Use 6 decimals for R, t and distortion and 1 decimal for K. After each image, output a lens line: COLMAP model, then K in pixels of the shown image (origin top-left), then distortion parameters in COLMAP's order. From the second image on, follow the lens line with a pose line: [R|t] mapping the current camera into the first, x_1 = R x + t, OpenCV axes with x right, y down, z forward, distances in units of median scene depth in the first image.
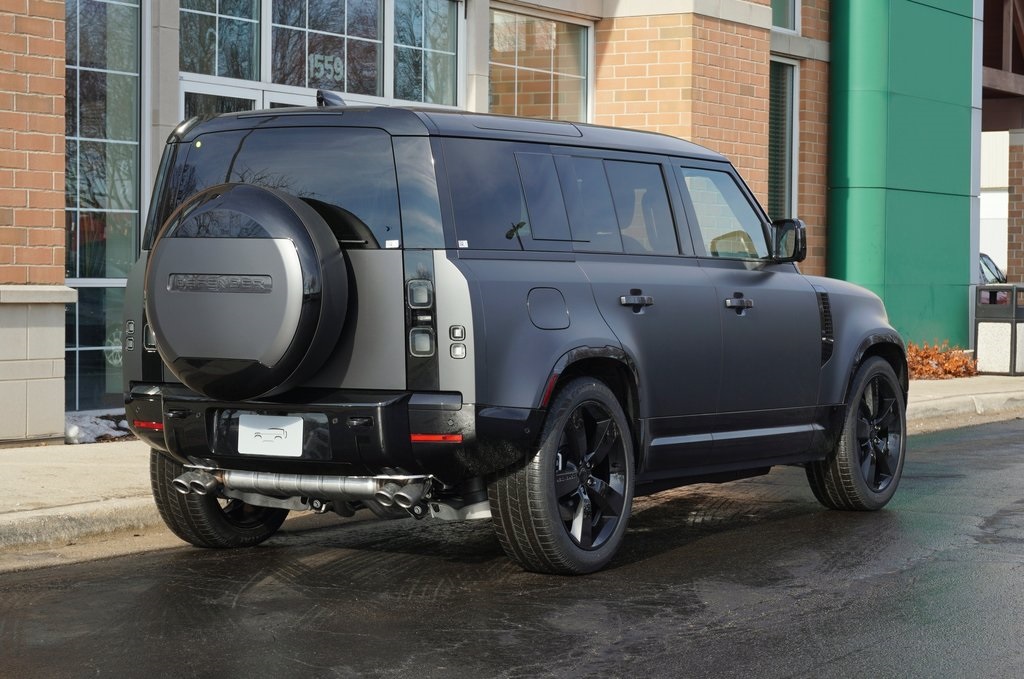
lens RADIAL K [[2396.6, 0, 512.0], [0, 2396.6, 339.5], [0, 0, 1]] dist [0.036626, 0.061974]
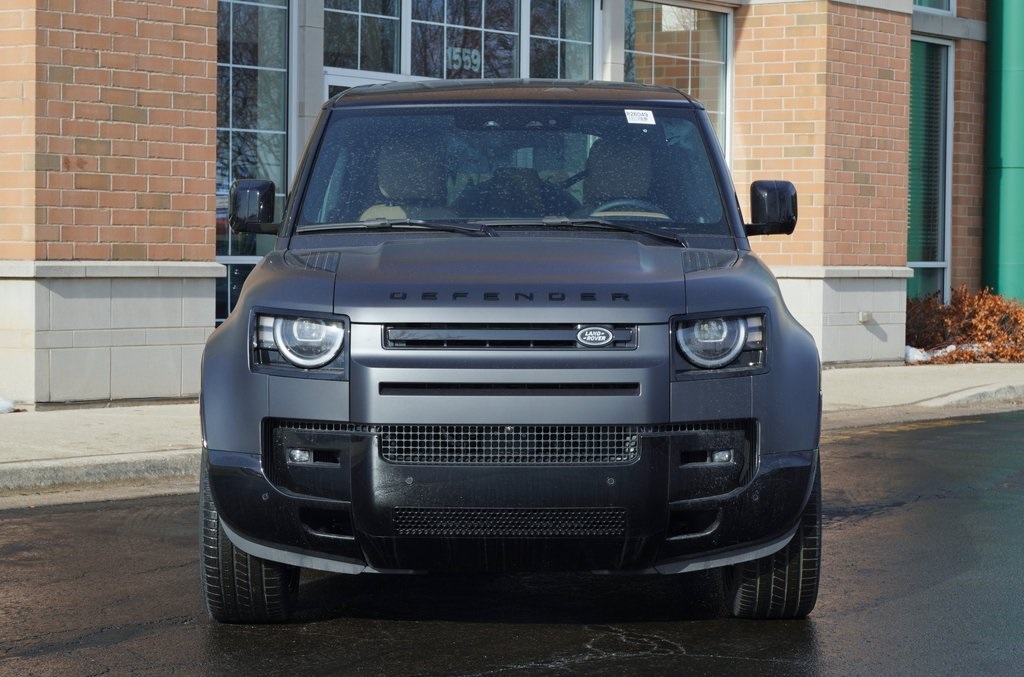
lens RADIAL K [[2713.1, 0, 512.0], [0, 2713.1, 338.5], [0, 0, 1]] dist [0.014684, 0.084885]
pose [[0.996183, 0.004885, -0.087149, 0.049563], [-0.004593, 0.999983, 0.003552, 0.006458], [0.087164, -0.003139, 0.996189, -0.201123]]
